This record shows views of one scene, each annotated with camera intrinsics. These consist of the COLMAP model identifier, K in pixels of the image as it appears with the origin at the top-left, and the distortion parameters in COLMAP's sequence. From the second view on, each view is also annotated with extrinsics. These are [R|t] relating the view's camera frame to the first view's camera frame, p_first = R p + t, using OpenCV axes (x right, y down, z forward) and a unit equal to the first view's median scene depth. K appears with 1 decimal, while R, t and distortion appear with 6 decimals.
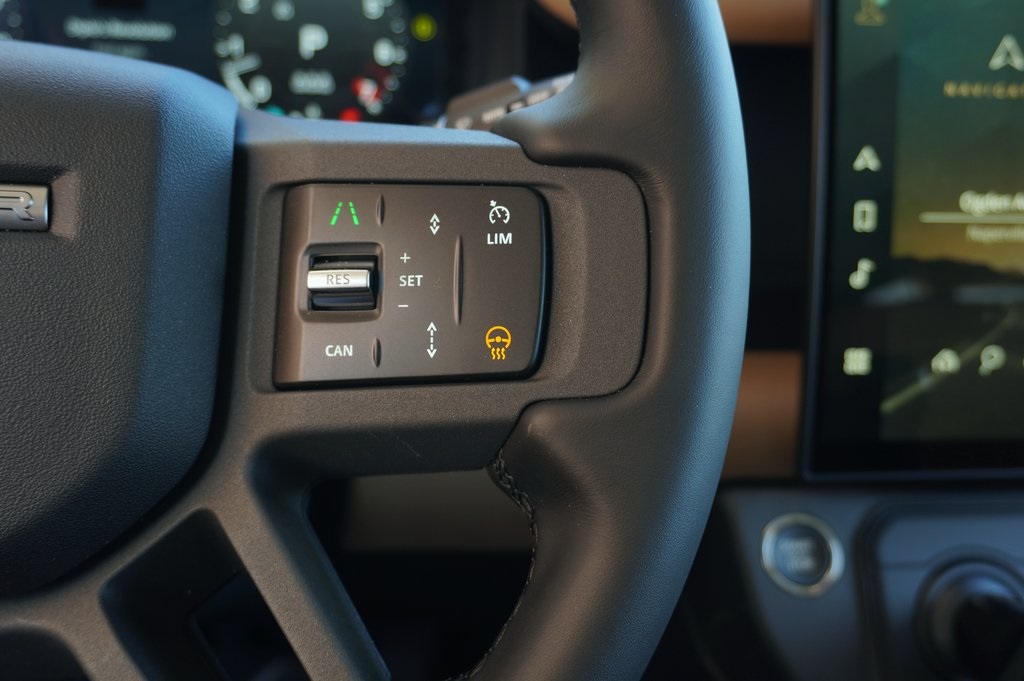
lens RADIAL K [[1060.4, 0, 512.0], [0, 1060.4, 340.5], [0, 0, 1]] dist [0.009031, 0.012347]
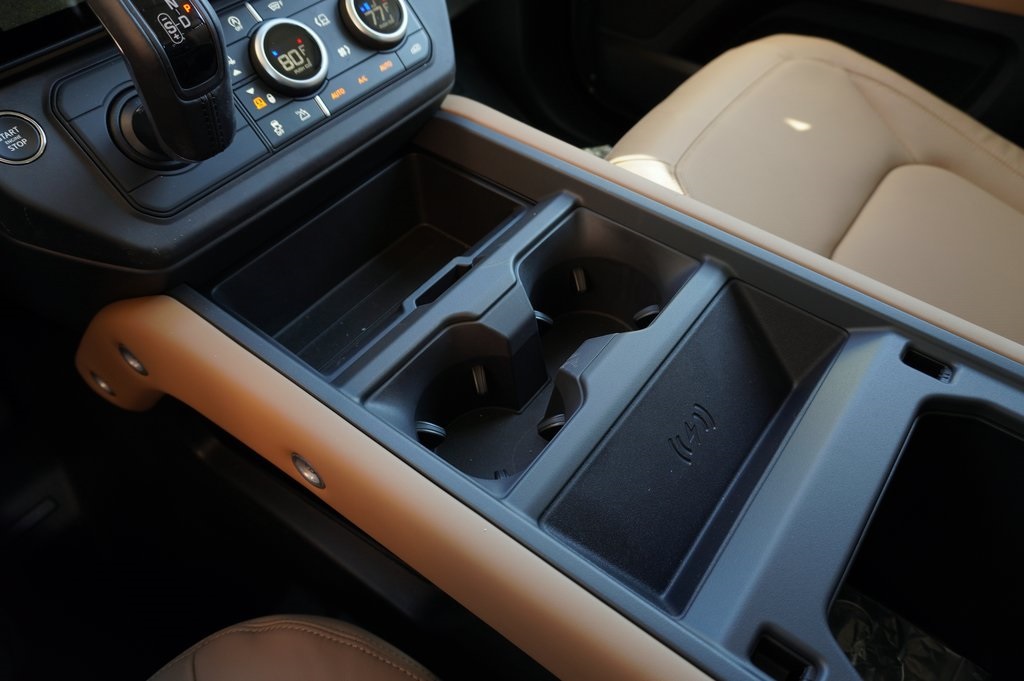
lens RADIAL K [[687.3, 0, 512.0], [0, 687.3, 340.5], [0, 0, 1]] dist [-0.043012, 0.039731]
pose [[0.700215, -0.586913, 0.406489, 0.348361], [0.372064, 0.785925, 0.493852, 0.352460], [-0.609318, -0.194563, 0.768685, -0.250552]]
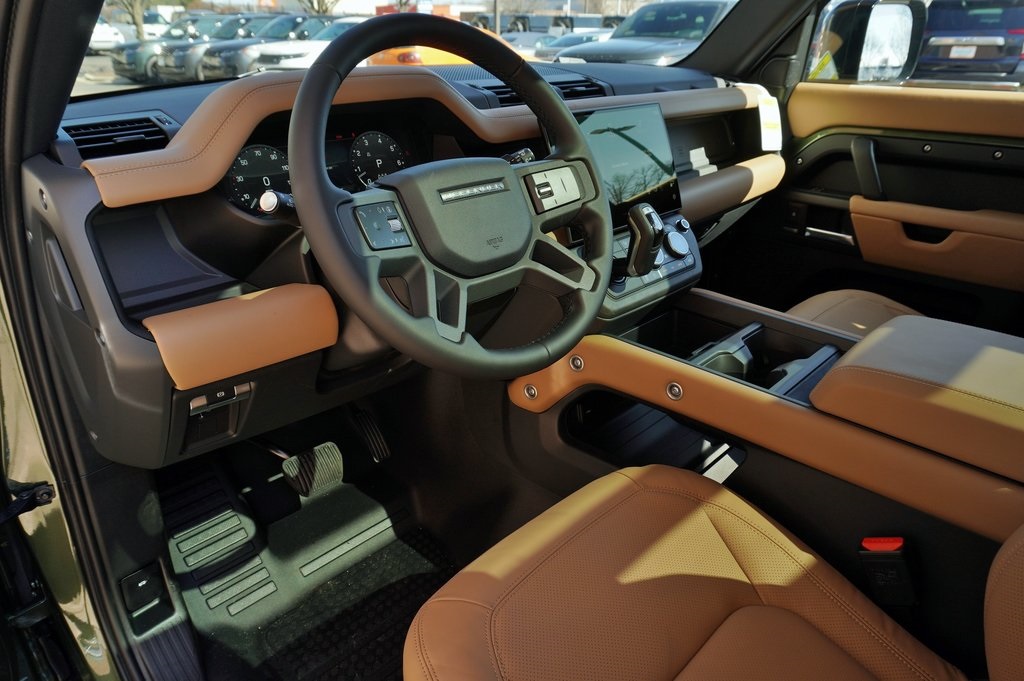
lens RADIAL K [[687.3, 0, 512.0], [0, 687.3, 340.5], [0, 0, 1]] dist [-0.043012, 0.039731]
pose [[0.776713, -0.309128, 0.548777, -2.289926], [0.311788, 0.945741, 0.091449, 0.273488], [-0.547270, 0.100072, 0.830952, -1.574615]]
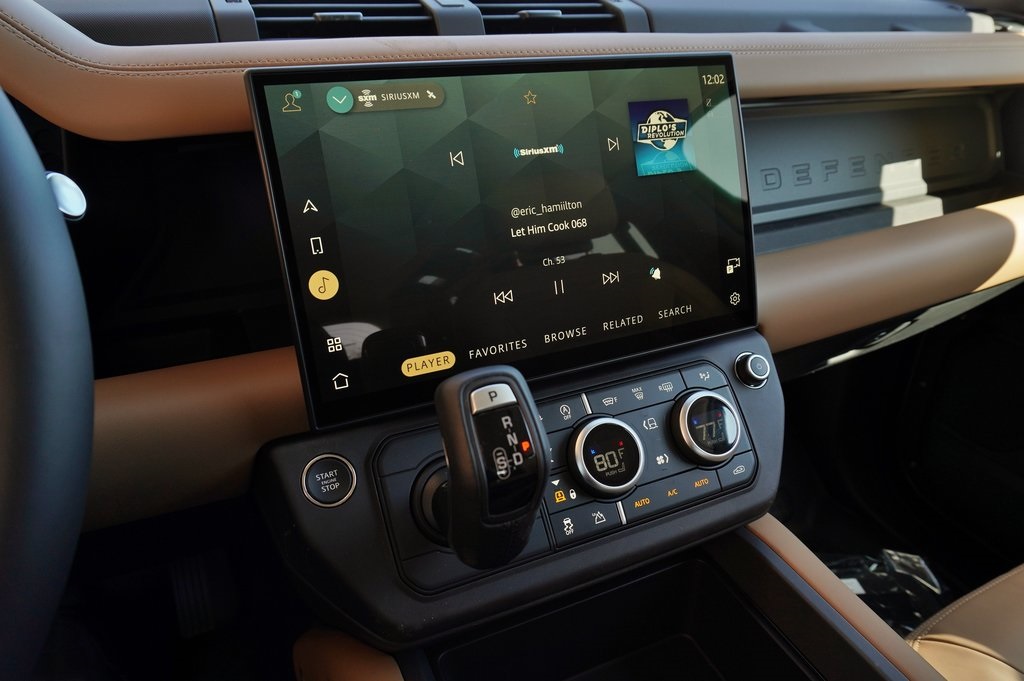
lens RADIAL K [[687.3, 0, 512.0], [0, 687.3, 340.5], [0, 0, 1]] dist [-0.043012, 0.039731]
pose [[0.950640, -0.184927, 0.249170, 0.514061], [0.174771, 0.982624, 0.062485, -0.003860], [-0.256396, -0.015853, 0.966442, 0.048701]]
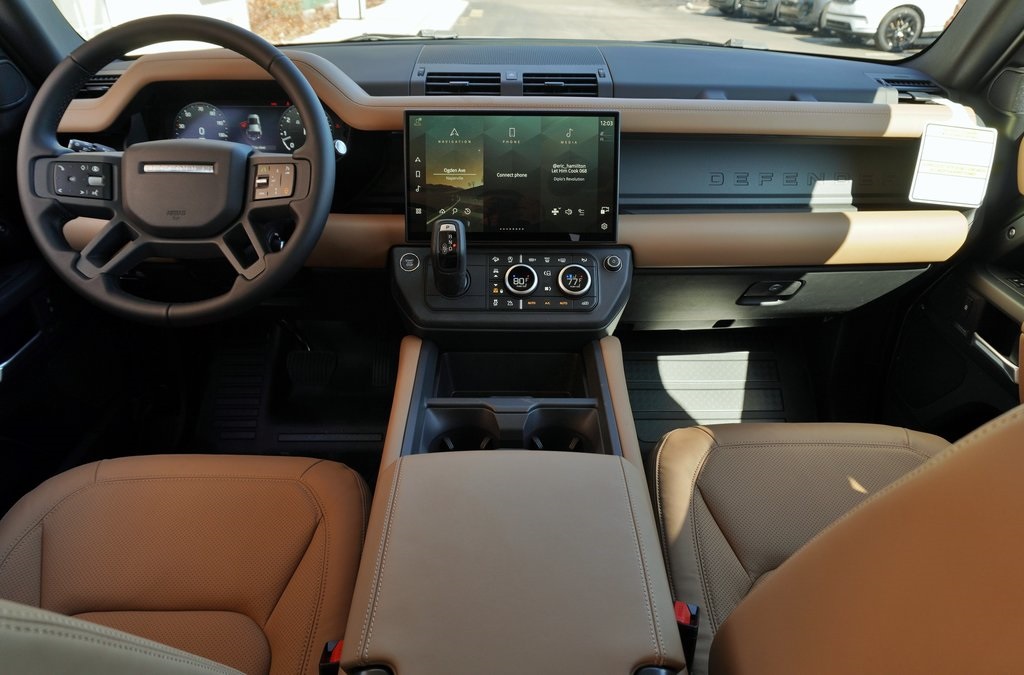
lens RADIAL K [[689.9, 0, 512.0], [0, 689.9, 337.5], [0, 0, 1]] dist [-0.051278, 0.046738]
pose [[0.992297, 0.013181, -0.123180, 1.581845], [-0.006631, 0.998549, 0.053432, 0.558599], [0.123706, -0.052203, 0.990945, -2.431210]]
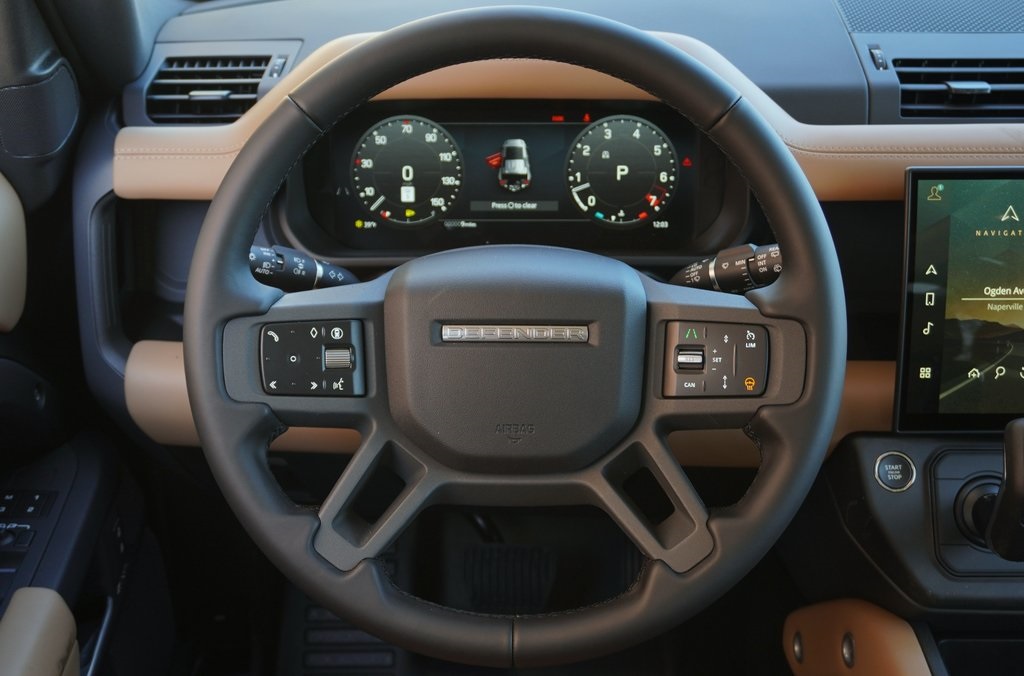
lens RADIAL K [[1268.7, 0, 511.0], [0, 1268.7, 355.1], [0, 0, 1]] dist [0.014874, 0.000921]
pose [[0.990523, 0.011399, -0.136875, -0.167256], [0.000273, 0.996384, 0.084960, -0.332609], [0.137349, -0.084192, 0.986938, -2.196554]]
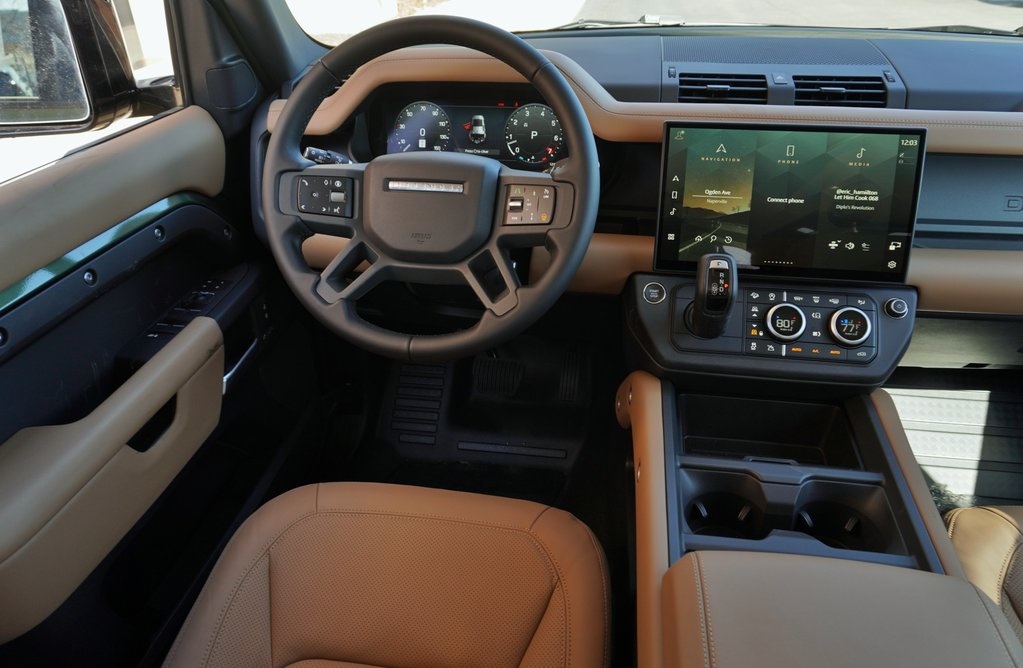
lens RADIAL K [[695.0, 0, 511.5], [0, 695.0, 334.0], [0, 0, 1]] dist [-0.028475, 0.007974]
pose [[0.956807, 0.082825, -0.278676, 0.771713], [-0.057531, 0.993546, 0.097762, 0.229196], [0.284974, -0.077507, 0.955396, -2.155465]]
